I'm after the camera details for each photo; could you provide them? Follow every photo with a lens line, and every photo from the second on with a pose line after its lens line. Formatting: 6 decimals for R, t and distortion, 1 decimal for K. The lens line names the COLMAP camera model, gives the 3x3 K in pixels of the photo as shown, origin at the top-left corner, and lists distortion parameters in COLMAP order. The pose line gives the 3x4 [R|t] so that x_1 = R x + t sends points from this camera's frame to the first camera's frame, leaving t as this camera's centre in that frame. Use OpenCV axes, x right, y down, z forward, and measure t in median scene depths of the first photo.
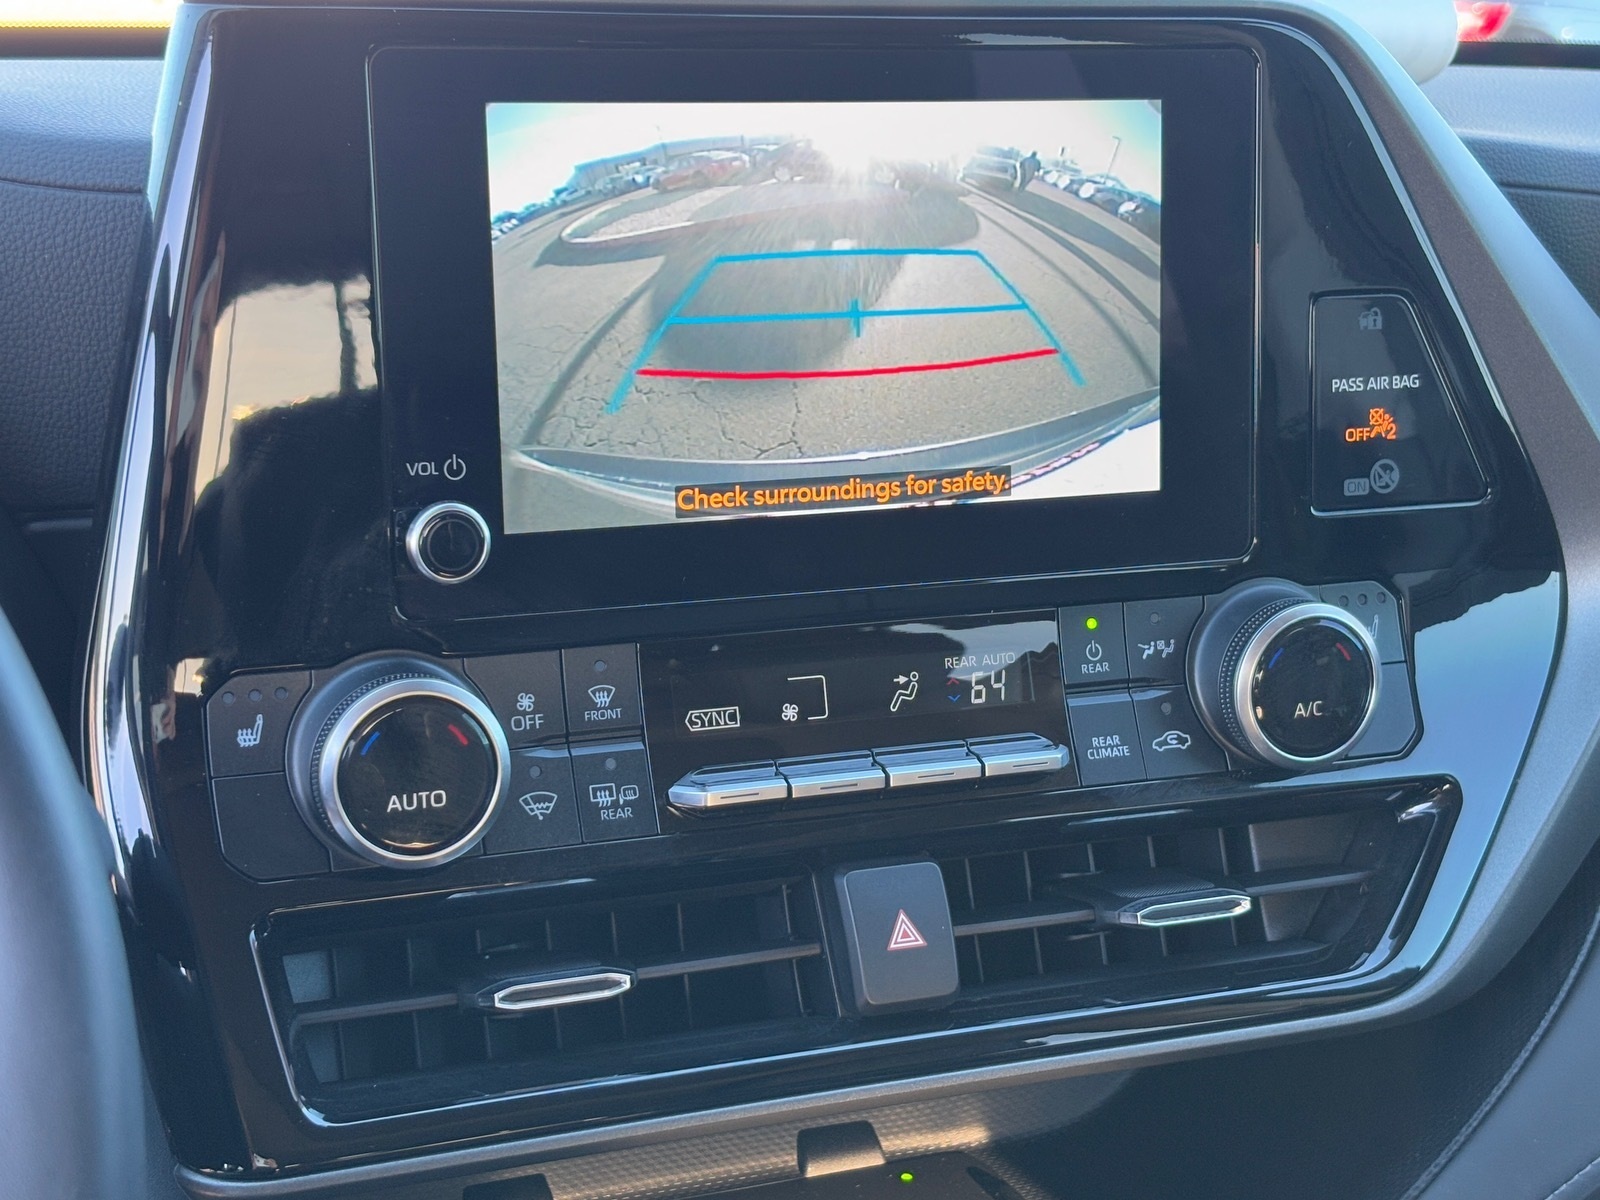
lens RADIAL K [[2631.2, 0, 810.2], [0, 2631.2, 631.6], [0, 0, 1]] dist [0.183346, 0.000000]
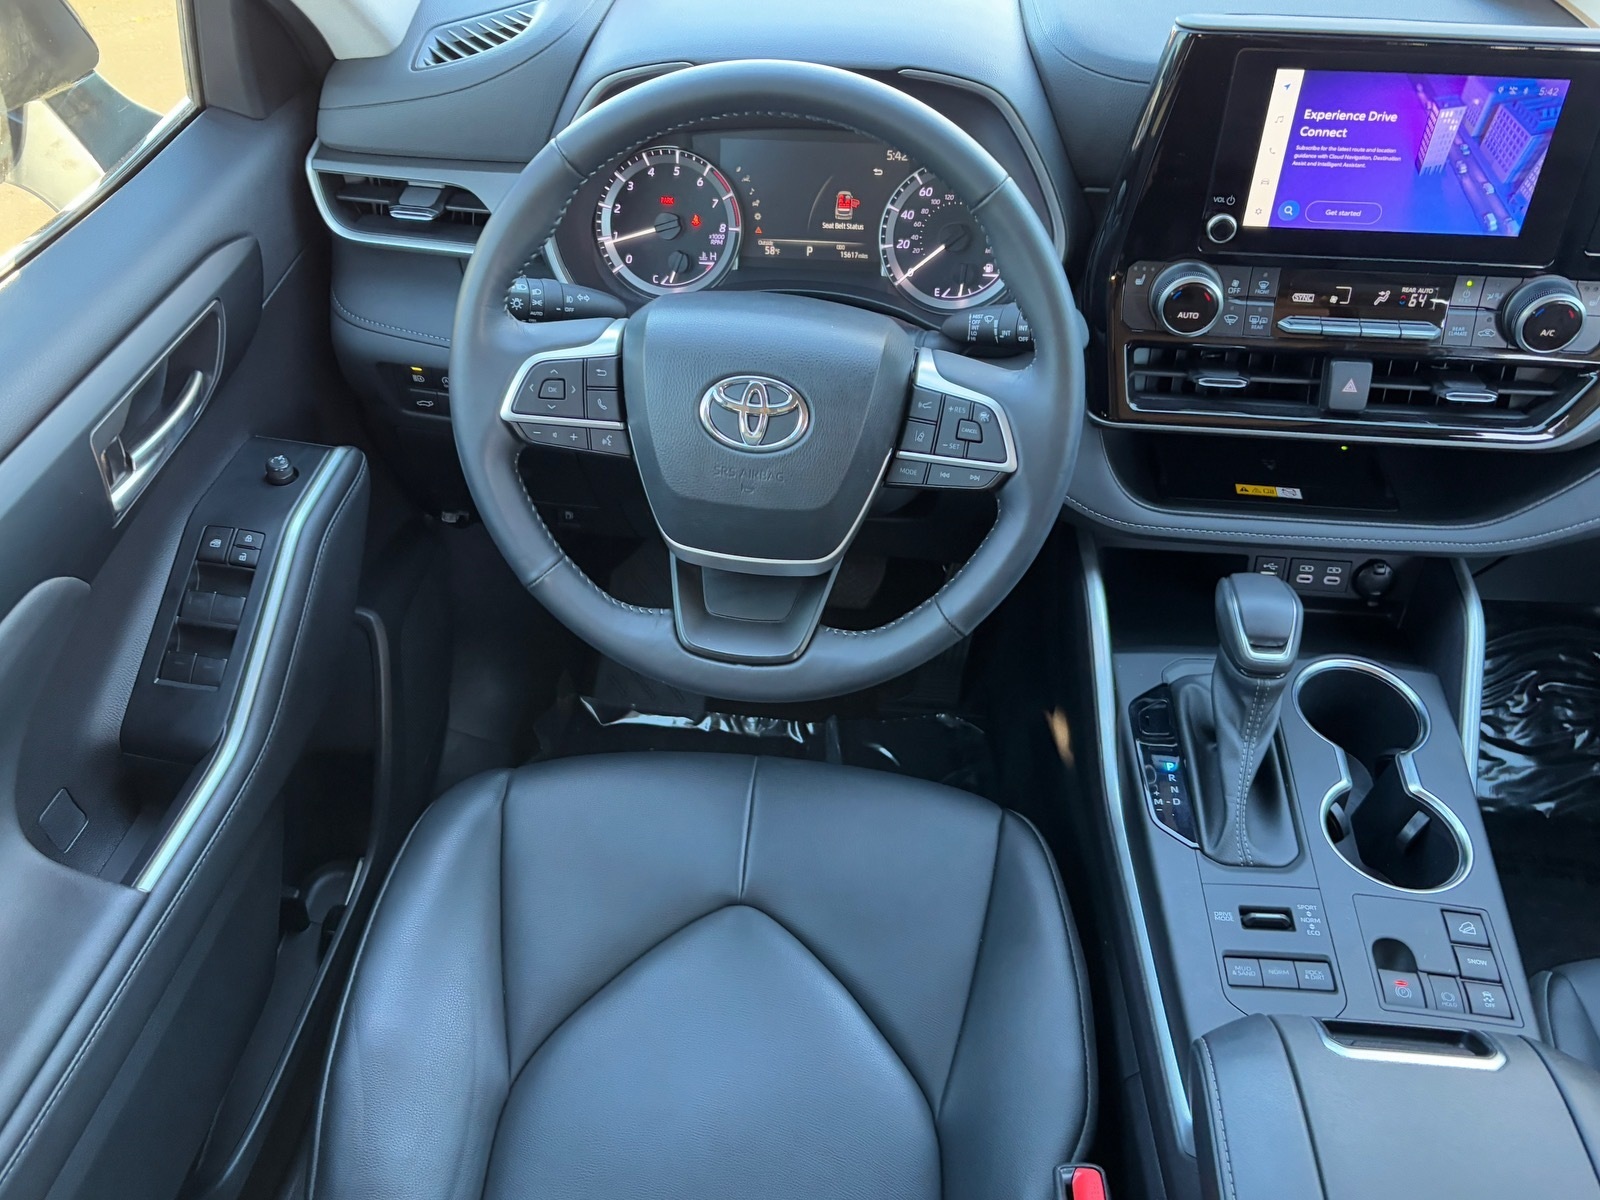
lens RADIAL K [[1269.2, 0, 806.7], [0, 1269.2, 579.9], [0, 0, 1]] dist [0.033882, -0.045933]
pose [[0.879370, 0.304127, -0.366355, 0.084988], [-0.099882, 0.870134, 0.482587, -0.300848], [0.465545, -0.387780, 0.795547, -0.433355]]
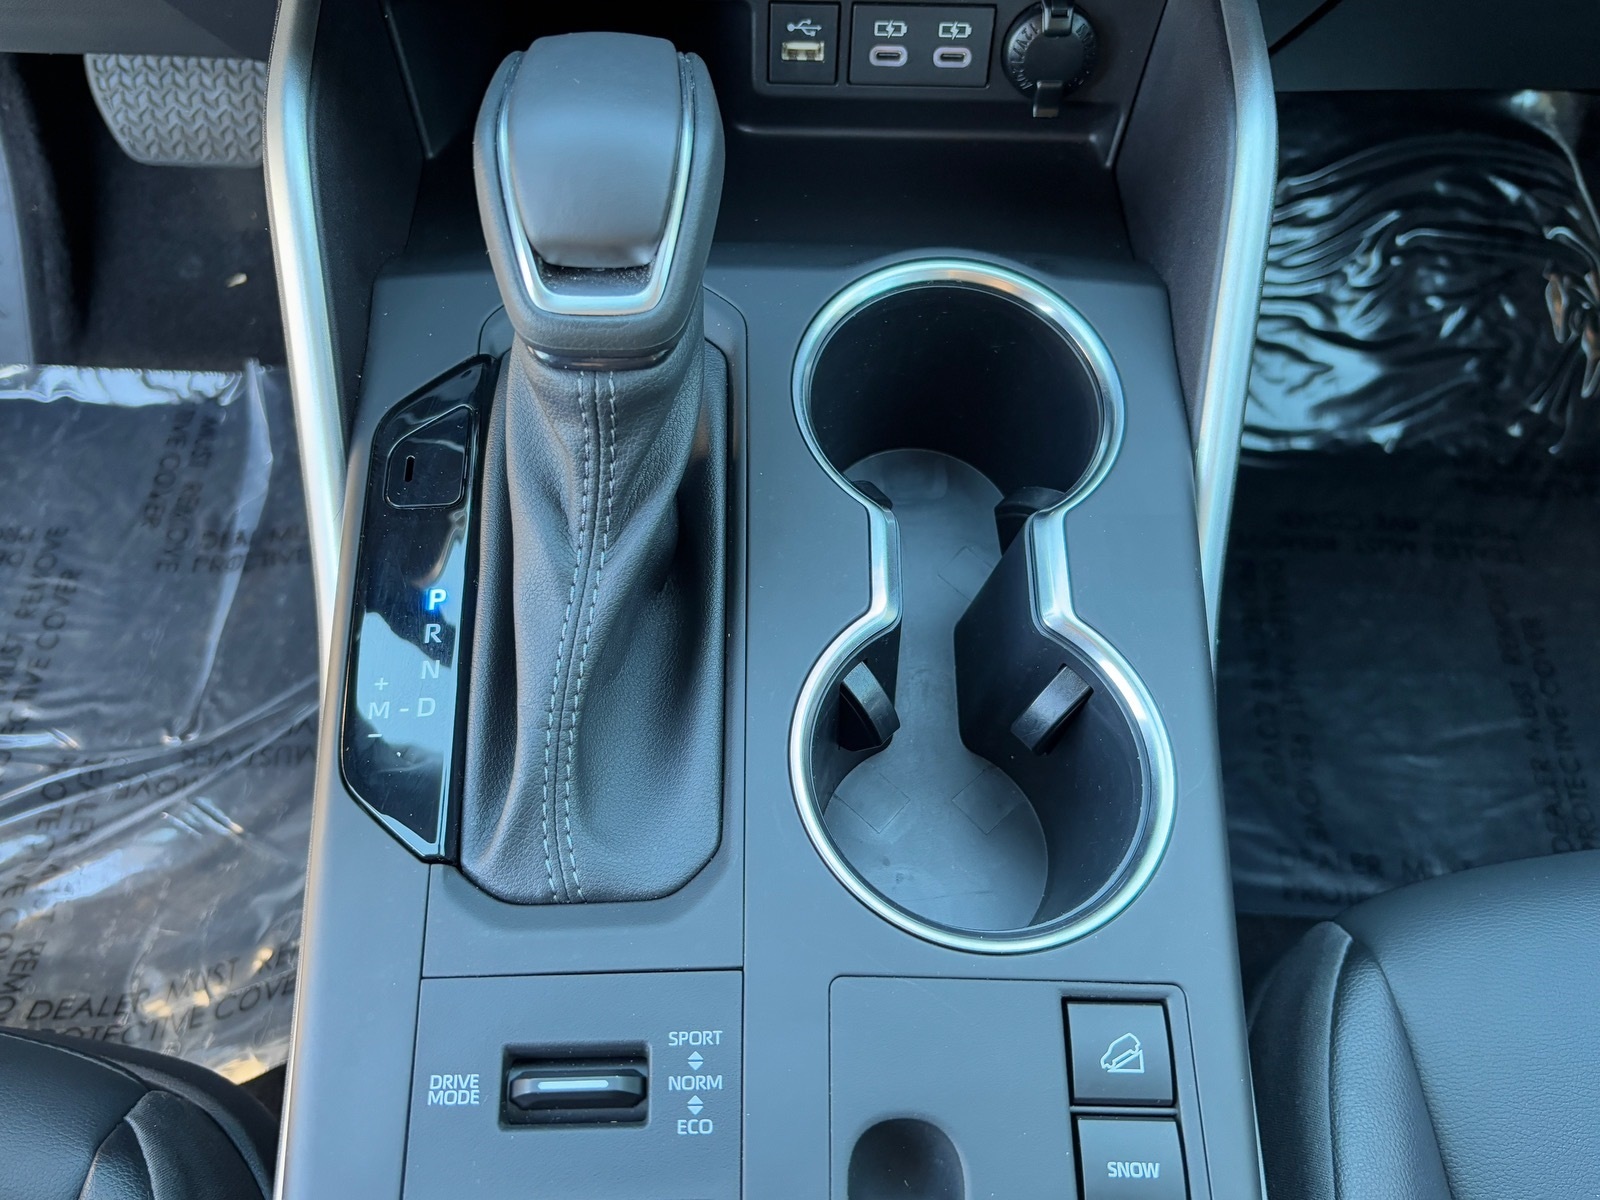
lens RADIAL K [[1293.6, 0, 780.1], [0, 1293.6, 605.6], [0, 0, 1]] dist [0.036753, -0.065227]
pose [[0.924896, 0.339884, -0.170428, 0.206452], [-0.100624, 0.651060, 0.752327, 0.080916], [0.366663, -0.678675, 0.636364, 0.463621]]
